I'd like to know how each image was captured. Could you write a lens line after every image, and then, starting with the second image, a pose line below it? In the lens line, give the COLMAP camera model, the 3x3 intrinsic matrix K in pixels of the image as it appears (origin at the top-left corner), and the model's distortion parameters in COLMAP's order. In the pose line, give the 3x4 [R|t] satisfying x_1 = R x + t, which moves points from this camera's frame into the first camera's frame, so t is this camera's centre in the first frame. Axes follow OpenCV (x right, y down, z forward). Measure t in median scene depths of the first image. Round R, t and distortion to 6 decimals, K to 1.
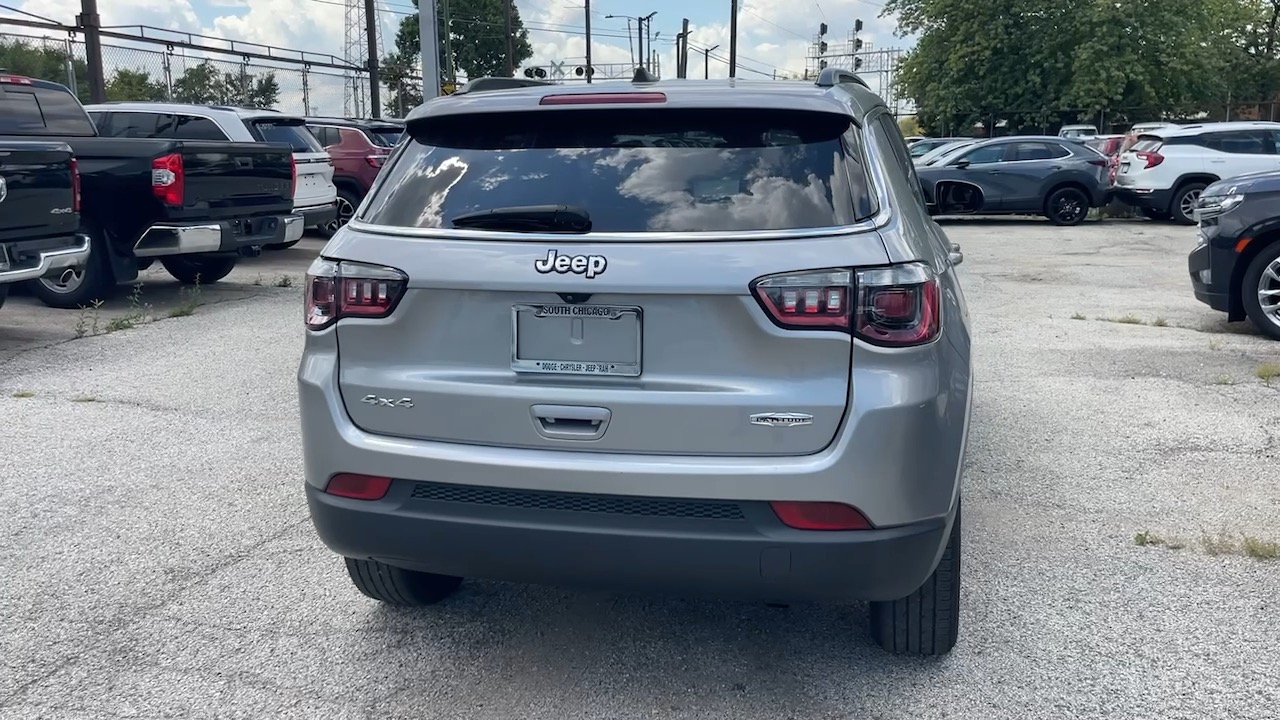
lens RADIAL K [[1114.2, 0, 641.4], [0, 1114.2, 366.5], [0, 0, 1]] dist [0.050811, -0.039489]
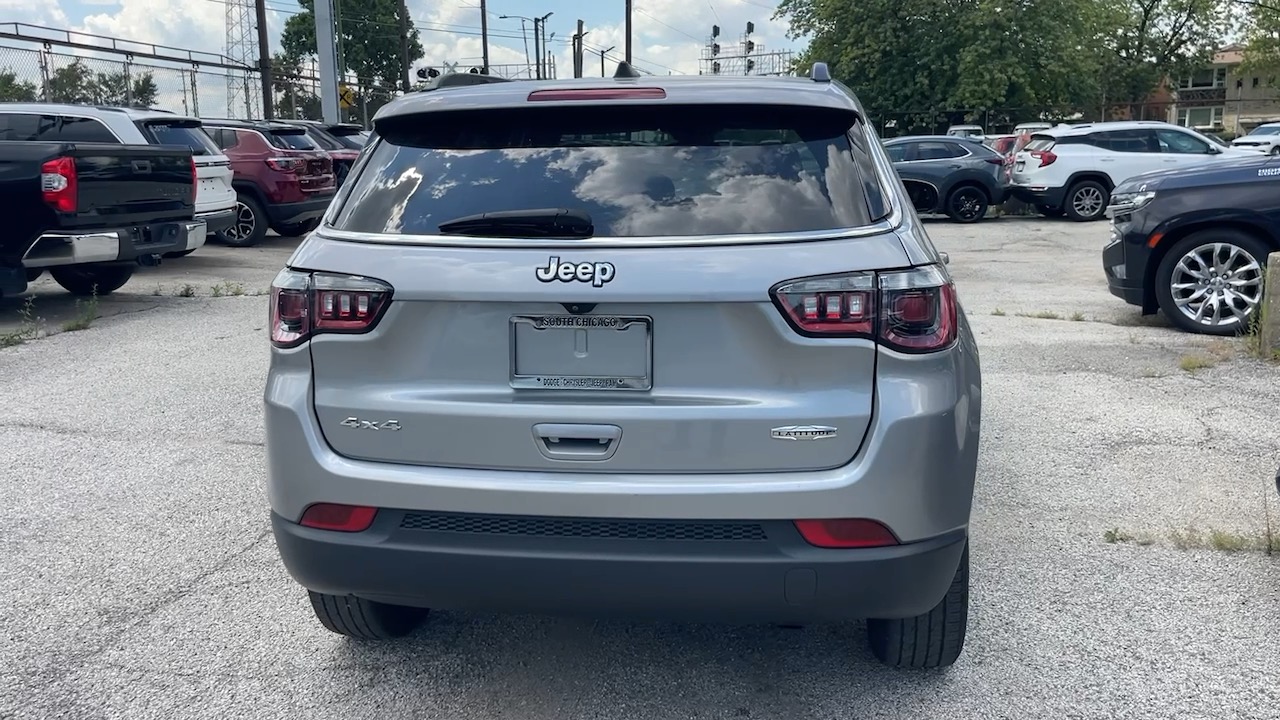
lens RADIAL K [[1114.2, 0, 641.4], [0, 1114.2, 366.5], [0, 0, 1]] dist [0.050811, -0.039489]
pose [[0.995666, -0.023252, 0.090042, -0.059320], [0.023369, 0.999727, -0.000244, -0.007214], [-0.090012, 0.002347, 0.995938, 0.044053]]
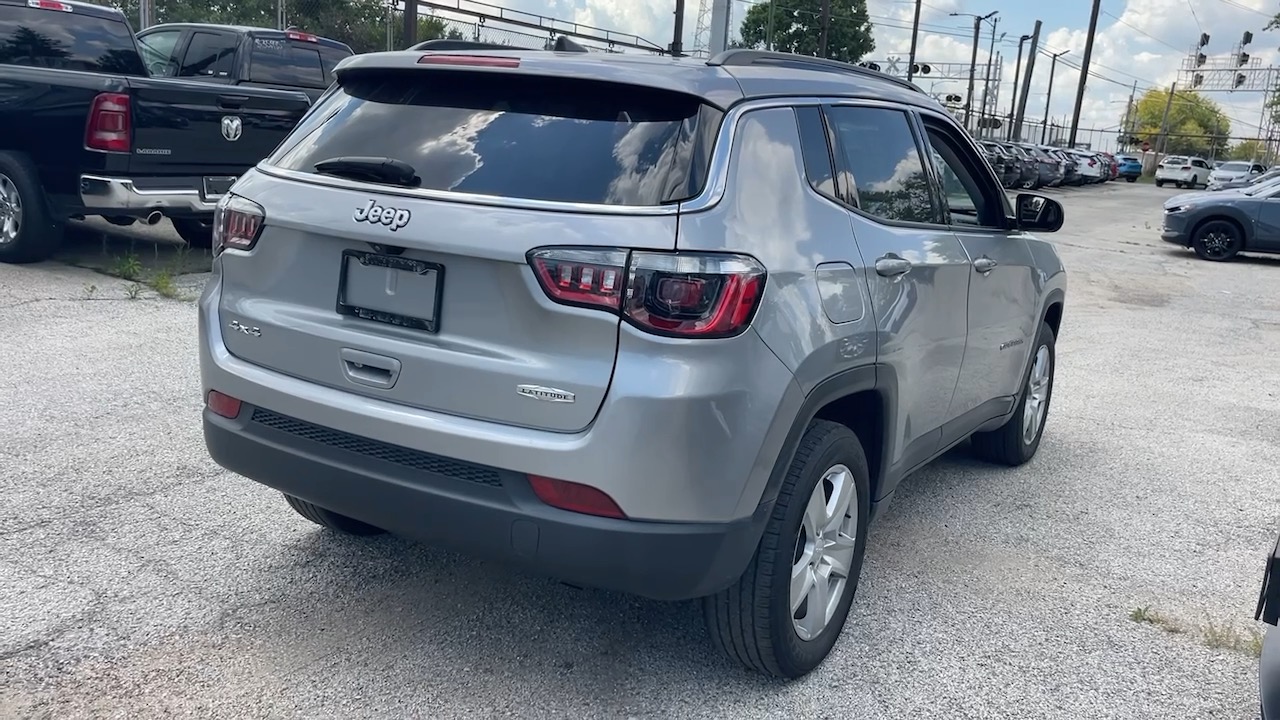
lens RADIAL K [[1114.2, 0, 641.4], [0, 1114.2, 366.5], [0, 0, 1]] dist [0.050811, -0.039489]
pose [[0.953228, 0.138672, -0.268562, 0.290926], [-0.136912, 0.990258, 0.025367, -0.008024], [0.269464, 0.012589, 0.962928, 0.045731]]
